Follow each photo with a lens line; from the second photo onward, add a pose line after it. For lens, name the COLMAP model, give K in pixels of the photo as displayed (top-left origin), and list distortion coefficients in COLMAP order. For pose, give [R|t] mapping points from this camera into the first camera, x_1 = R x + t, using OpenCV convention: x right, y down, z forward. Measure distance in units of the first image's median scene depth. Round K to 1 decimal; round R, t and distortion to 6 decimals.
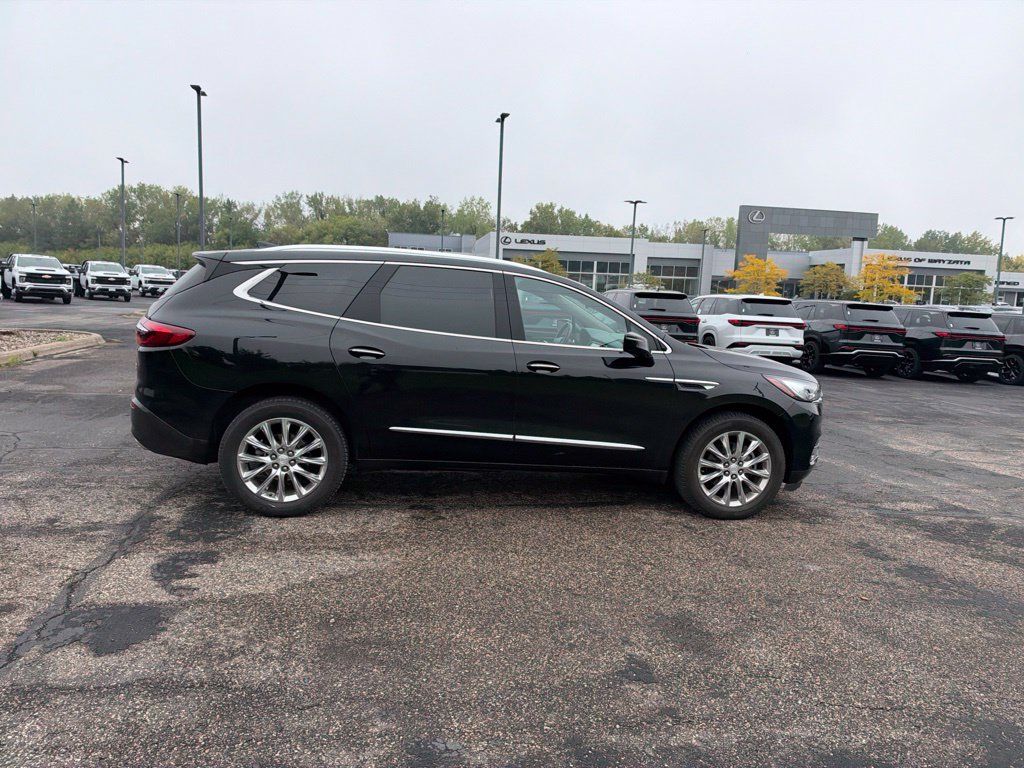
lens RADIAL K [[734.4, 0, 515.2], [0, 734.4, 394.2], [0, 0, 1]] dist [0.030446, -0.066435]
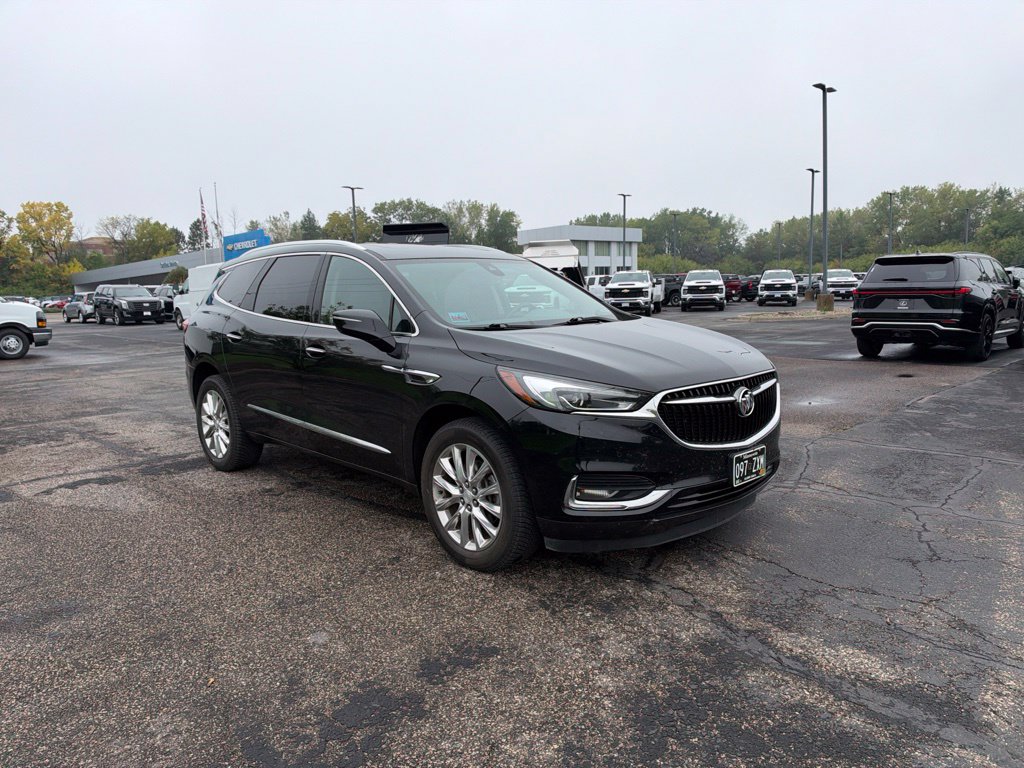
lens RADIAL K [[734.5, 0, 515.3], [0, 734.5, 385.1], [0, 0, 1]] dist [0.036288, -0.079455]
pose [[0.567140, 0.040121, -0.822643, 0.959071], [-0.055746, 0.998392, 0.010260, -0.017900], [0.821733, 0.040040, 0.568465, 0.669534]]
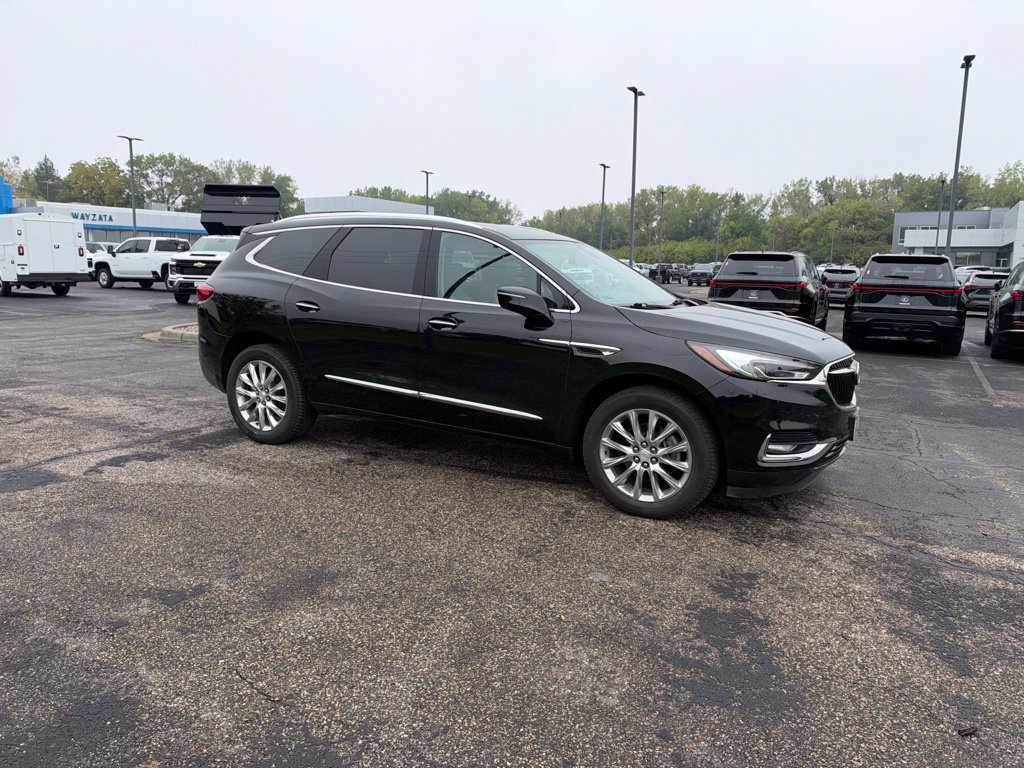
lens RADIAL K [[733.1, 0, 516.6], [0, 733.1, 390.4], [0, 0, 1]] dist [0.042026, -0.081247]
pose [[0.787844, 0.070540, -0.611822, 0.717315], [-0.066699, 0.997349, 0.029101, 0.016426], [0.612253, 0.017881, 0.790460, 0.287852]]
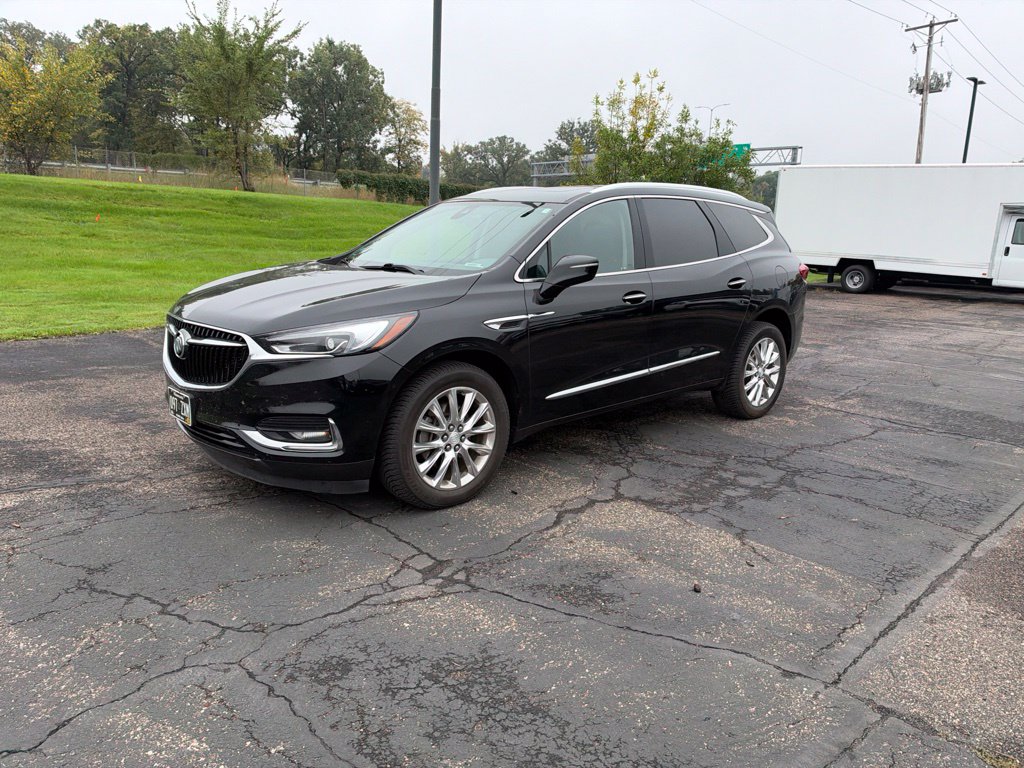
lens RADIAL K [[736.9, 0, 516.1], [0, 736.9, 385.3], [0, 0, 1]] dist [0.030233, -0.066298]
pose [[-0.830030, 0.039755, -0.556299, 0.626093], [-0.147974, 0.946009, 0.288392, -0.235797], [0.537730, 0.321692, -0.779334, 2.060805]]
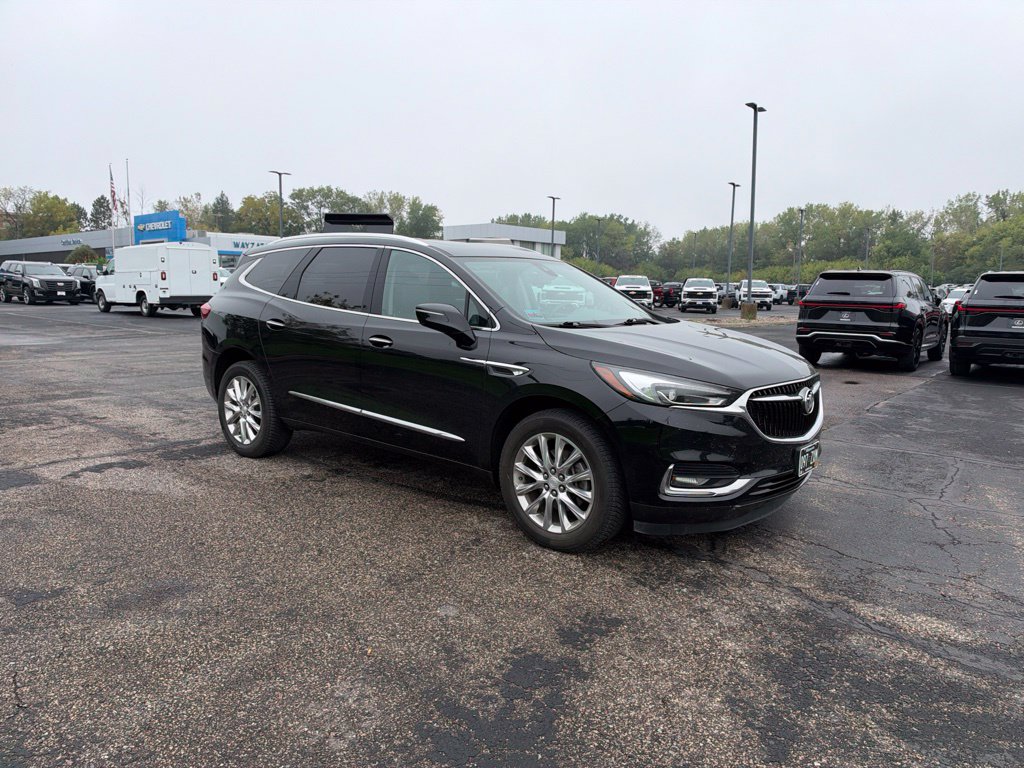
lens RADIAL K [[730.6, 0, 515.2], [0, 730.6, 387.9], [0, 0, 1]] dist [0.051644, -0.102166]
pose [[0.657644, 0.064406, -0.750571, 0.883677], [-0.086362, 0.996215, 0.009815, -0.001112], [0.748362, 0.058366, 0.660717, 0.493794]]
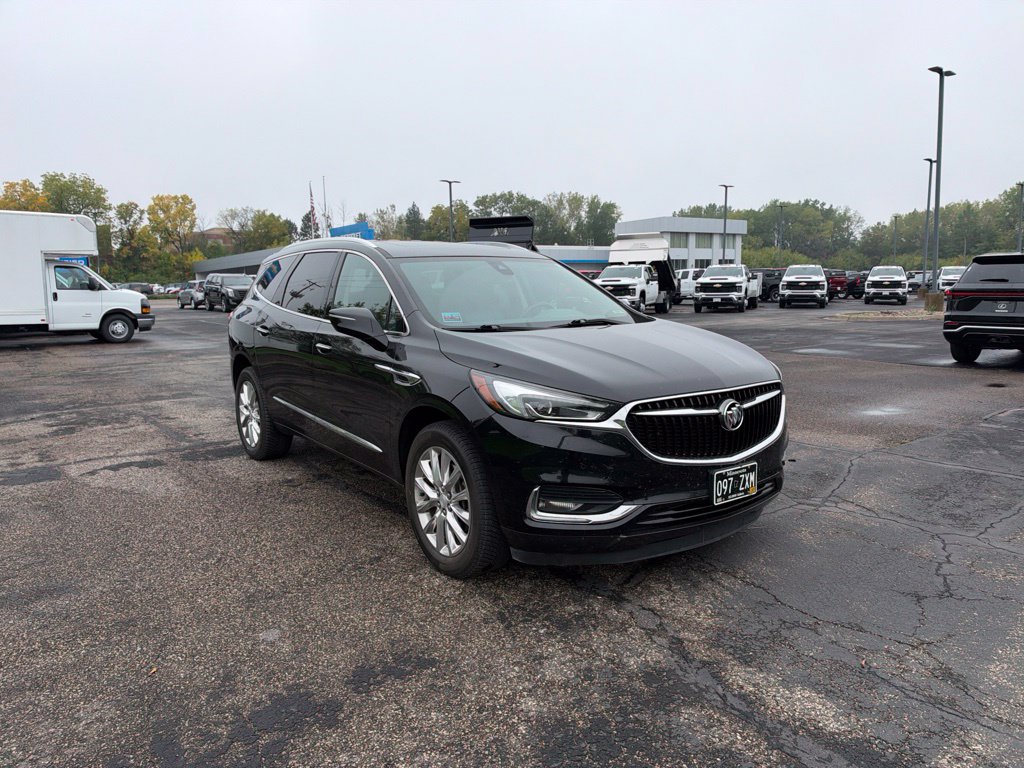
lens RADIAL K [[733.2, 0, 515.6], [0, 733.2, 382.5], [0, 0, 1]] dist [0.054286, -0.110908]
pose [[0.452932, 0.061033, -0.889453, 1.003475], [-0.083263, 0.996189, 0.025958, -0.037717], [0.887648, 0.062301, 0.456288, 0.780564]]
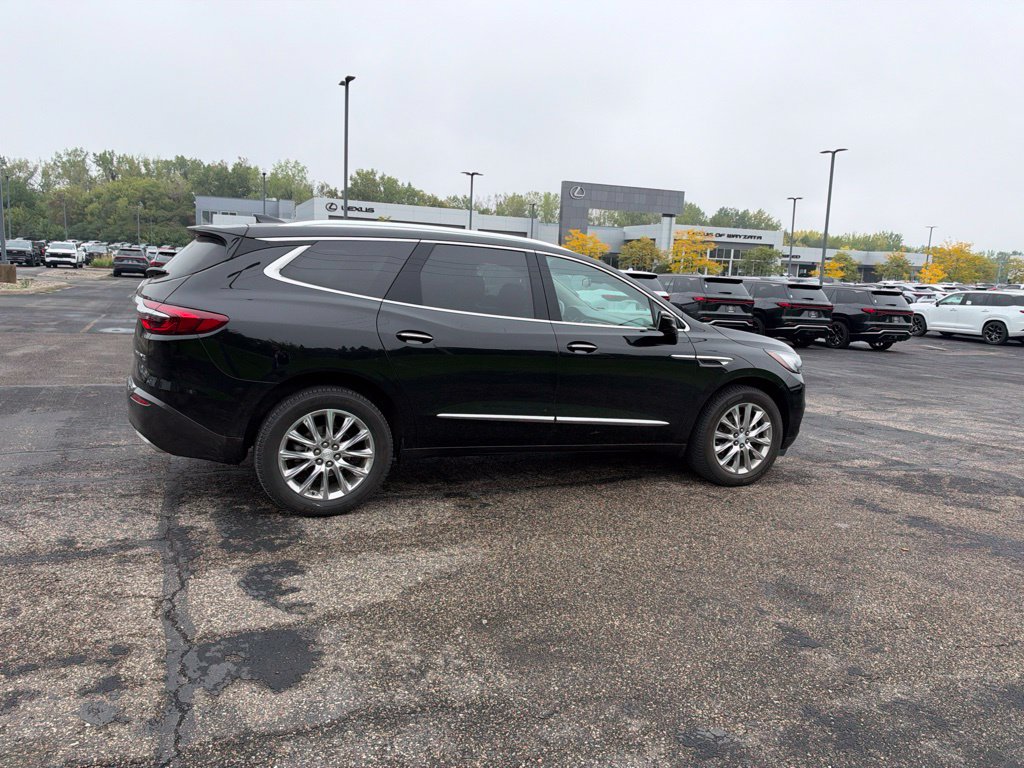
lens RADIAL K [[733.3, 0, 515.8], [0, 733.3, 386.3], [0, 0, 1]] dist [0.036148, -0.070381]
pose [[0.970674, -0.034777, 0.237871, -0.288449], [0.027911, 0.999093, 0.032171, -0.018685], [-0.238773, -0.024588, 0.970764, 0.048784]]
